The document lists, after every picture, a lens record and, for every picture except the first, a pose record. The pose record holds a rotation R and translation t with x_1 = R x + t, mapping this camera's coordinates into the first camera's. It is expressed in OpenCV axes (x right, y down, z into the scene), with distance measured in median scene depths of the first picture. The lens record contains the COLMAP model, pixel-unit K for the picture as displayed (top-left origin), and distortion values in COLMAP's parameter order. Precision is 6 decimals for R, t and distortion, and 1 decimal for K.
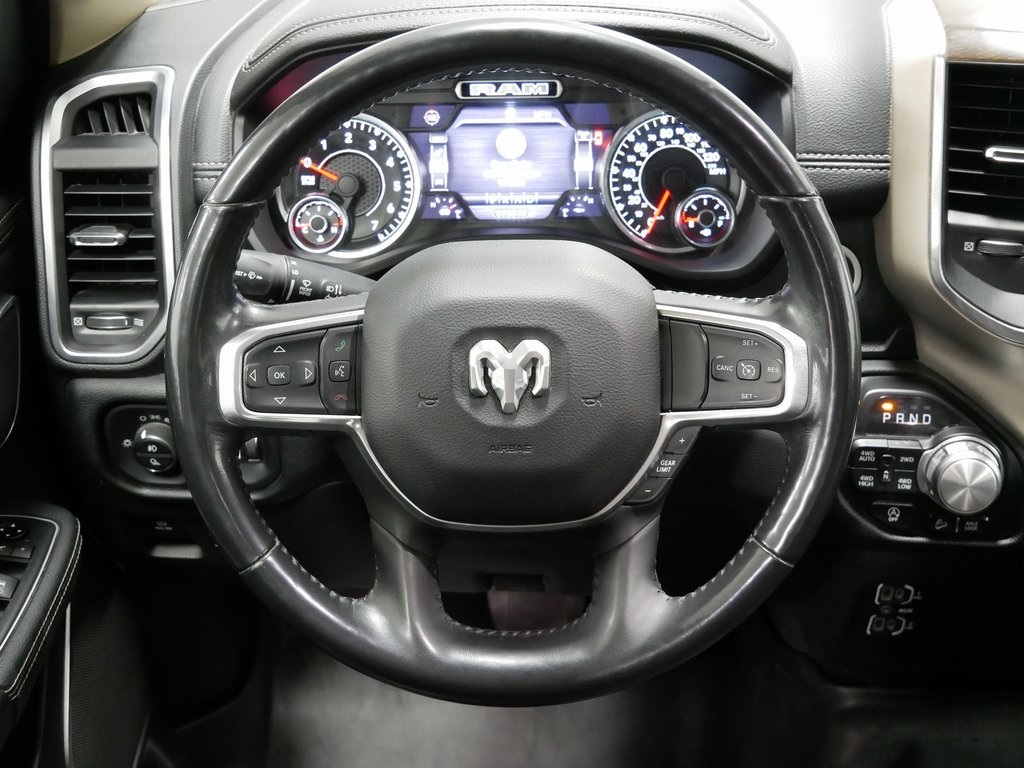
lens RADIAL K [[1518.7, 0, 512.0], [0, 1518.7, 384.0], [0, 0, 1]] dist [0.029831, 0.054455]
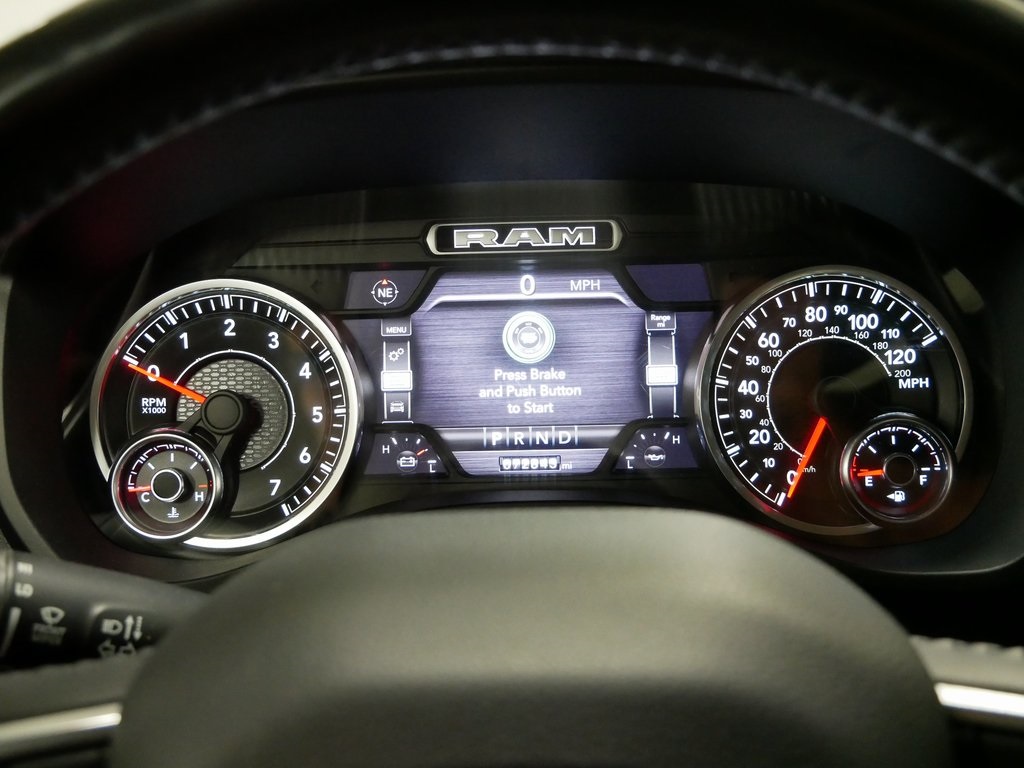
lens RADIAL K [[1345.9, 0, 512.0], [0, 1345.9, 384.0], [0, 0, 1]] dist [0.009831, -0.012937]
pose [[0.999912, -0.007697, -0.010767, -0.001530], [0.005480, 0.981275, -0.192532, -0.048762], [0.012047, 0.192456, 0.981232, 0.532854]]
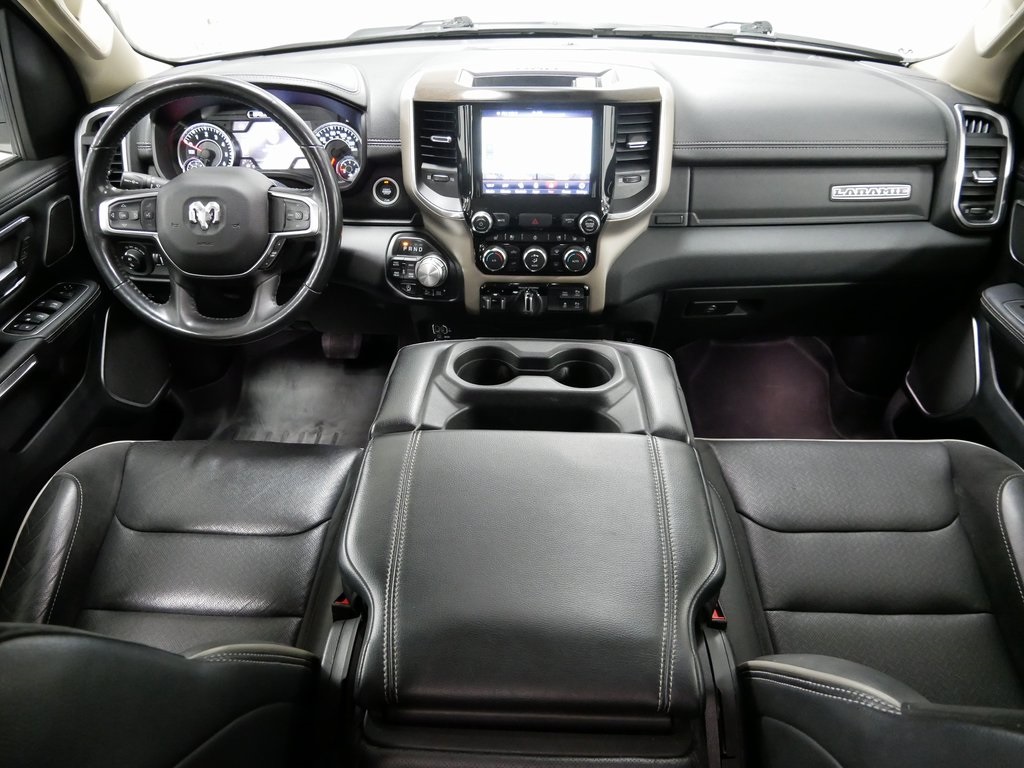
lens RADIAL K [[726.6, 0, 513.2], [0, 726.6, 388.4], [0, 0, 1]] dist [-0.054831, 0.027289]
pose [[0.999294, 0.027317, -0.025775, 0.431951], [-0.024210, 0.993187, 0.113987, 0.103302], [0.028713, -0.113283, 0.993148, -0.187203]]
